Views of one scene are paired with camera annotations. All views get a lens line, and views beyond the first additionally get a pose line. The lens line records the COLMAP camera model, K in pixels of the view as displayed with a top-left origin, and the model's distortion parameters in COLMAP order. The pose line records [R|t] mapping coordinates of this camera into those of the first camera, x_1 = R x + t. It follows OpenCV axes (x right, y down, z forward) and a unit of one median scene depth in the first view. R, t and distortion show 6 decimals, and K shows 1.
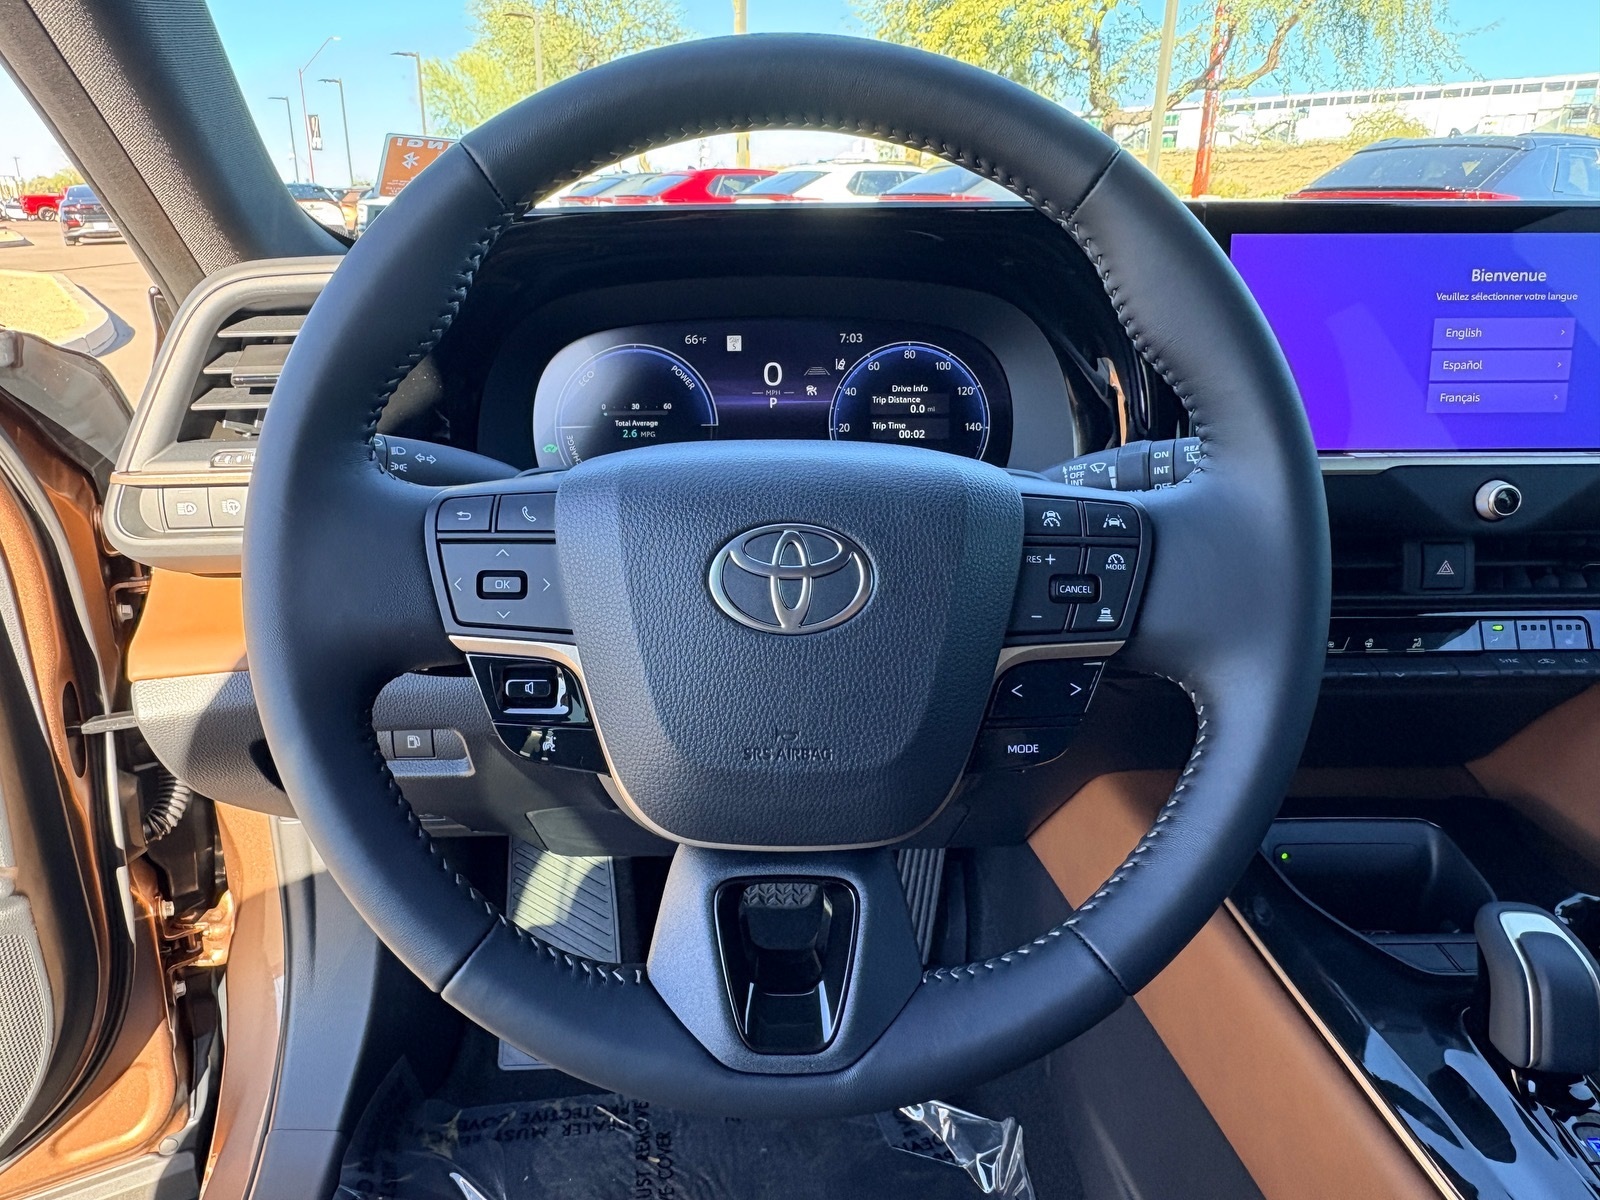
lens RADIAL K [[1079.8, 0, 771.1], [0, 1079.8, 594.6], [0, 0, 1]] dist [0.001363, -0.002218]
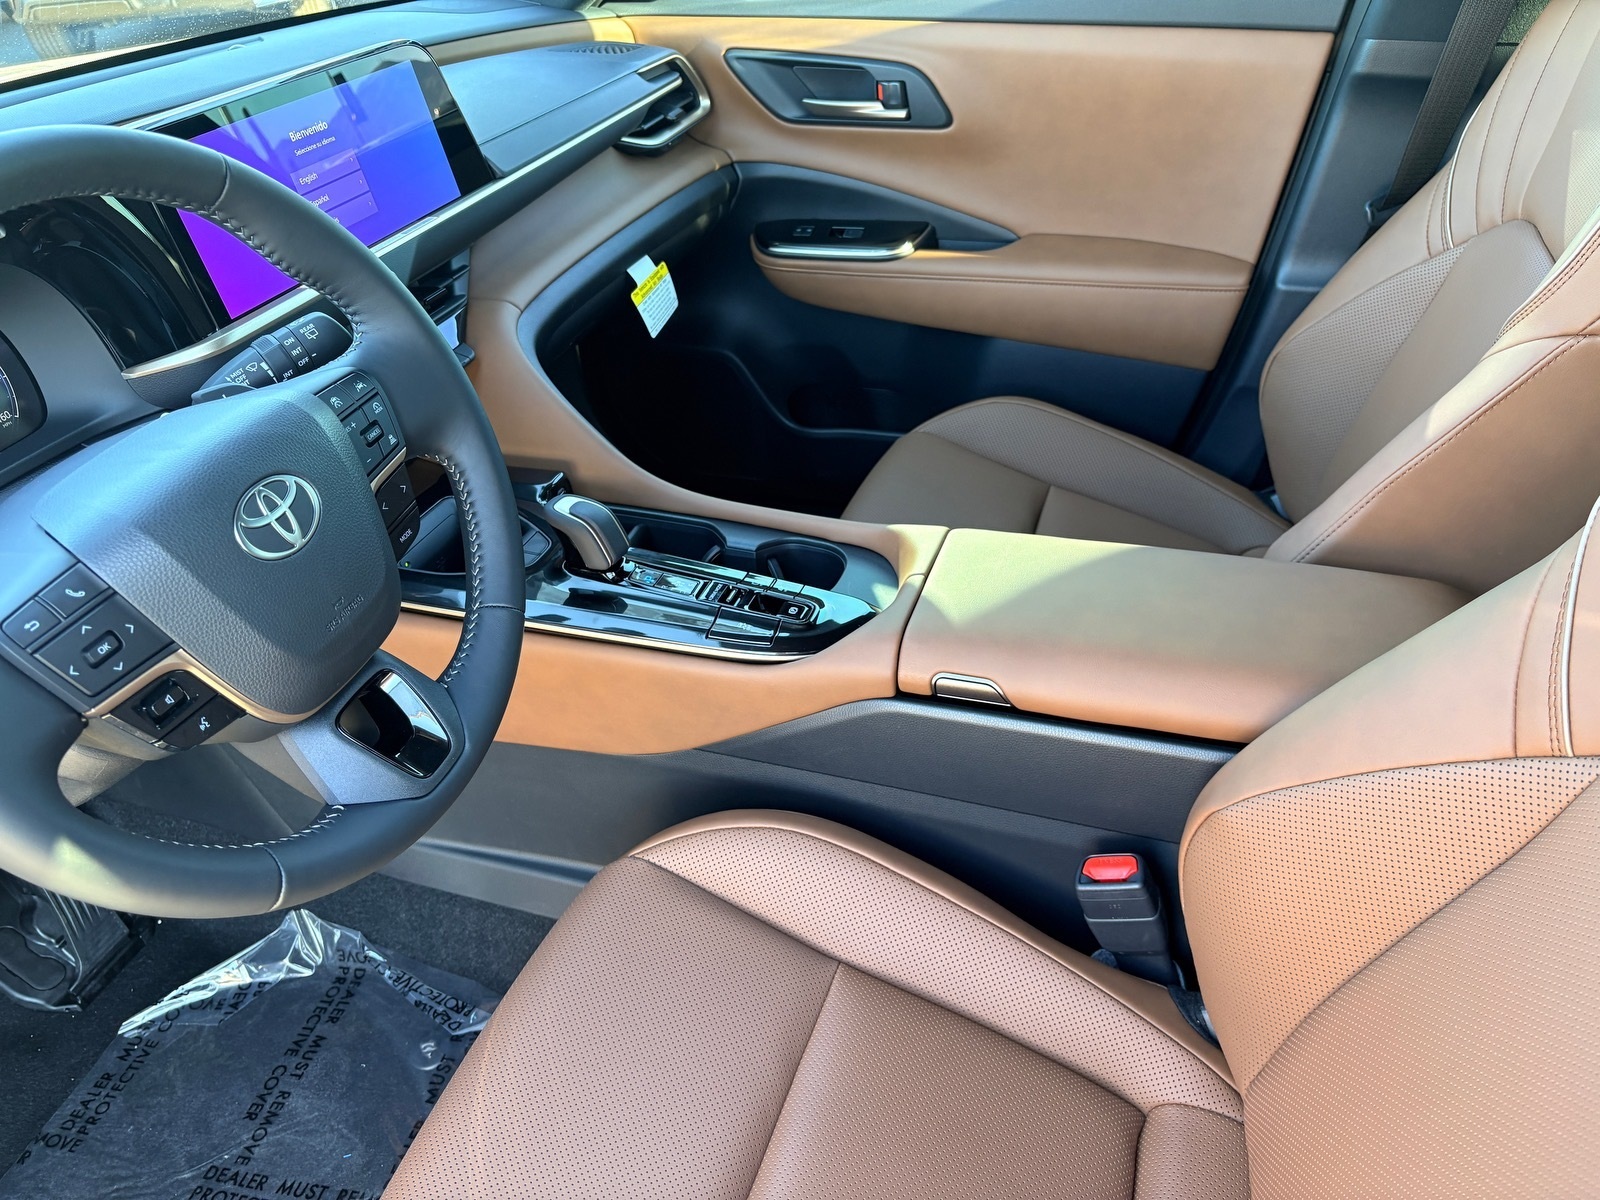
lens RADIAL K [[1225.3, 0, 797.7], [0, 1225.3, 612.8], [0, 0, 1]] dist [0.036405, -0.040809]
pose [[0.342637, -0.547097, 0.763731, -0.631200], [0.375580, 0.824919, 0.422431, -0.199571], [-0.861127, 0.142102, 0.488126, -0.239402]]
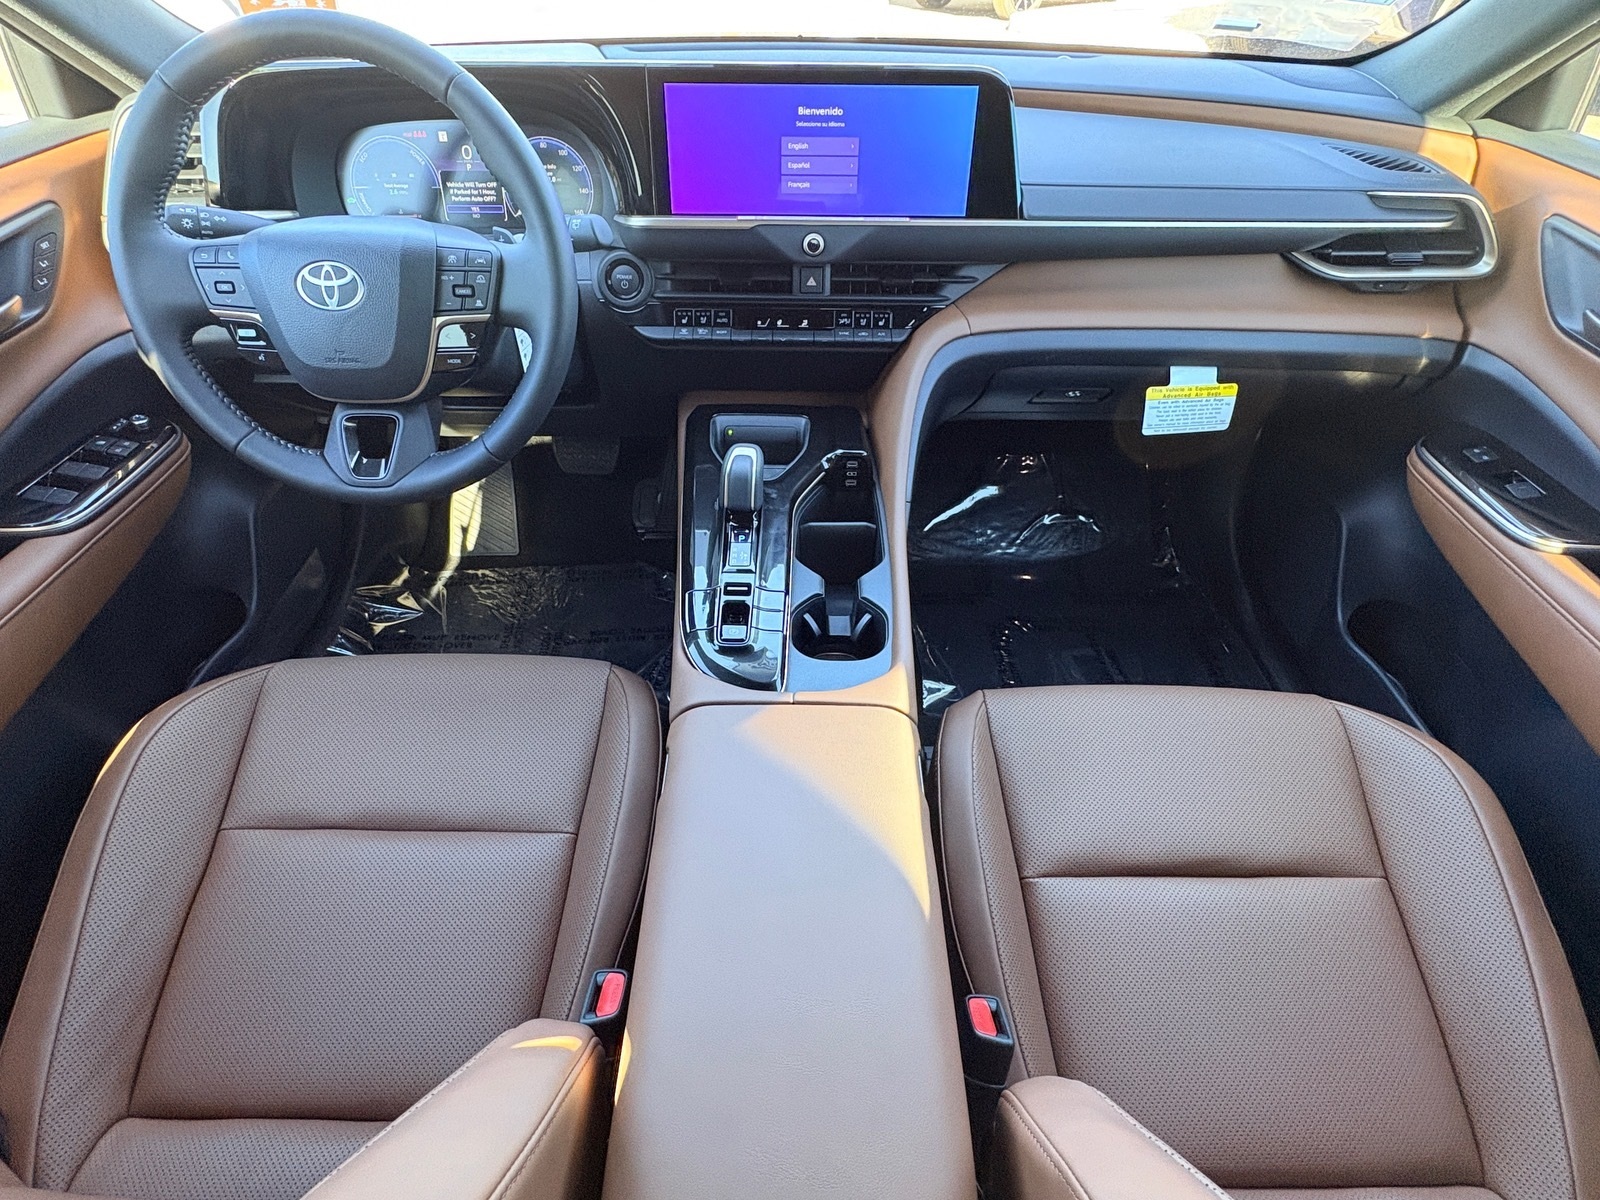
lens RADIAL K [[809.7, 0, 782.6], [0, 809.7, 592.2], [0, 0, 1]] dist [-0.003004, 0.002783]
pose [[0.999361, 0.027508, -0.022832, 0.616202], [-0.017394, 0.932123, 0.361723, -0.028668], [0.031233, -0.361095, 0.932006, -0.522062]]
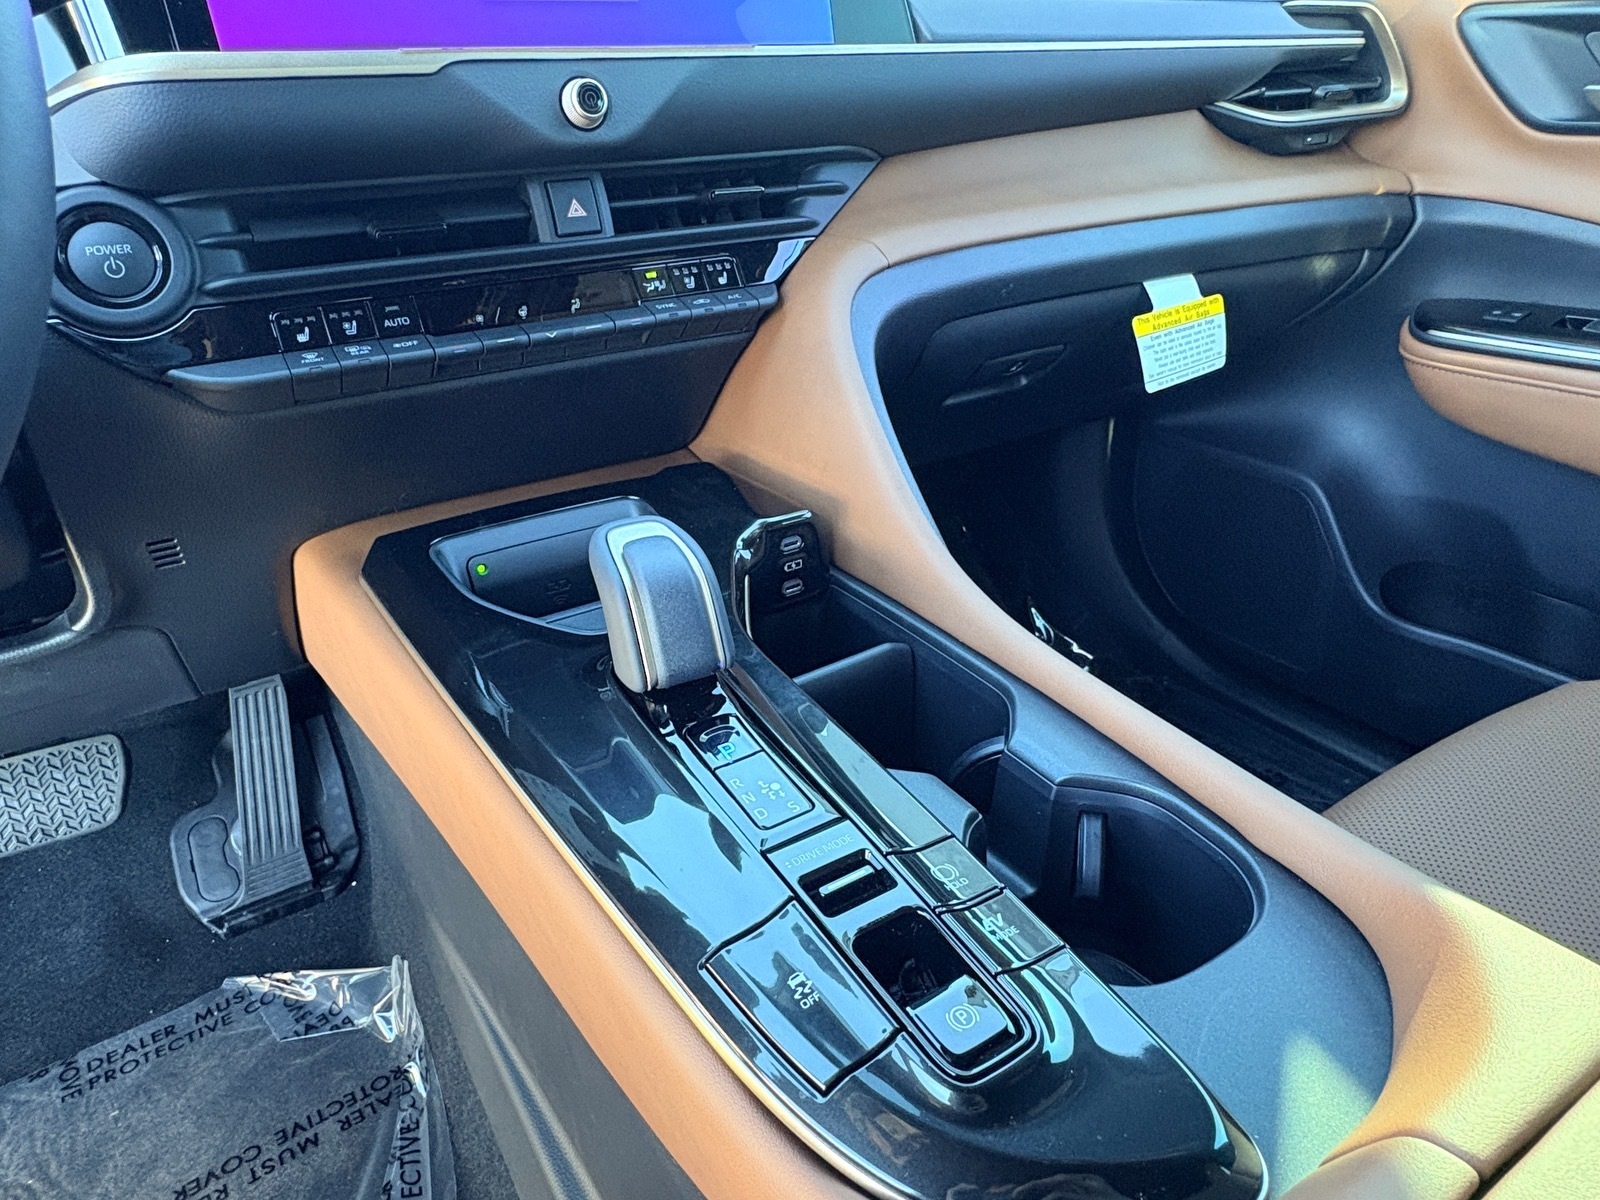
lens RADIAL K [[976.6, 0, 772.9], [0, 976.6, 603.3], [0, 0, 1]] dist [0.003543, -0.007150]
pose [[0.862946, -0.260612, 0.432903, 0.330769], [0.208381, 0.964034, 0.164971, 0.187660], [-0.460327, -0.052153, 0.886216, 0.196698]]
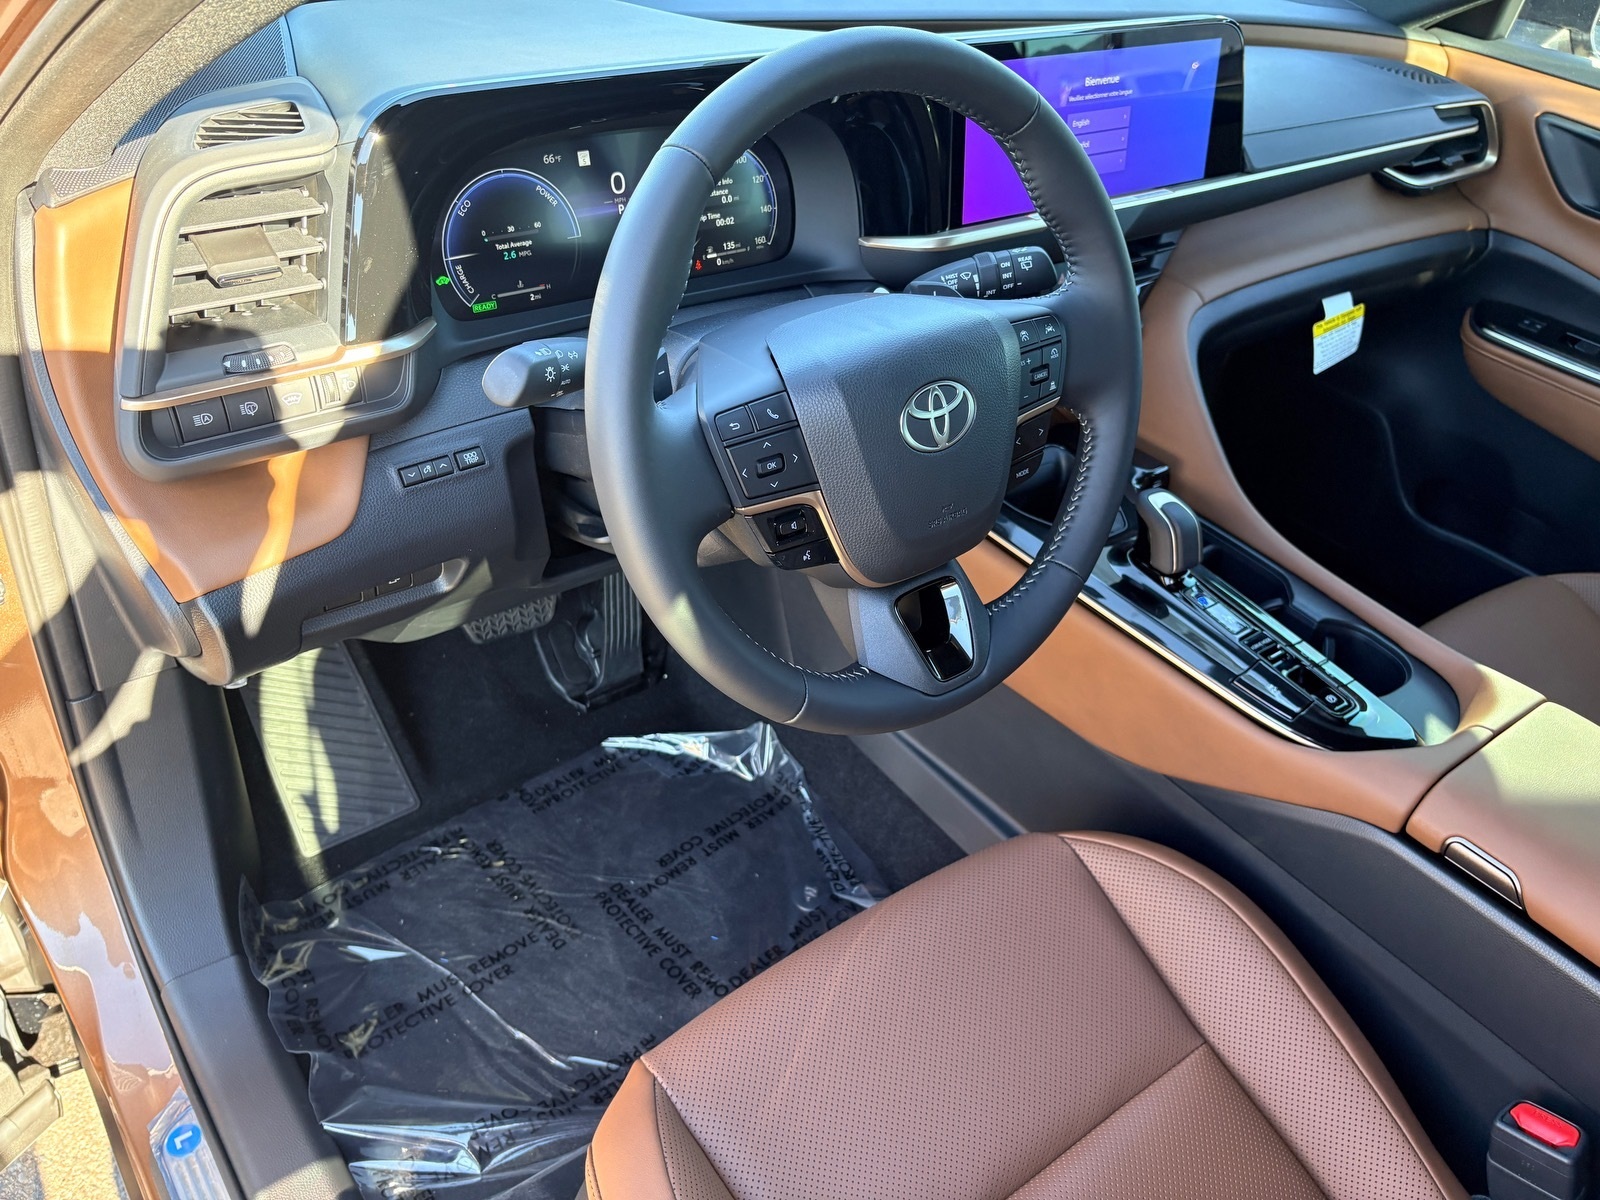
lens RADIAL K [[1225.3, 0, 803.5], [0, 1225.3, 604.5], [0, 0, 1]] dist [0.036405, -0.040809]
pose [[0.801858, -0.291128, 0.521793, -0.695552], [0.109465, 0.930068, 0.350701, -0.243055], [-0.587402, -0.224095, 0.777650, -0.231364]]
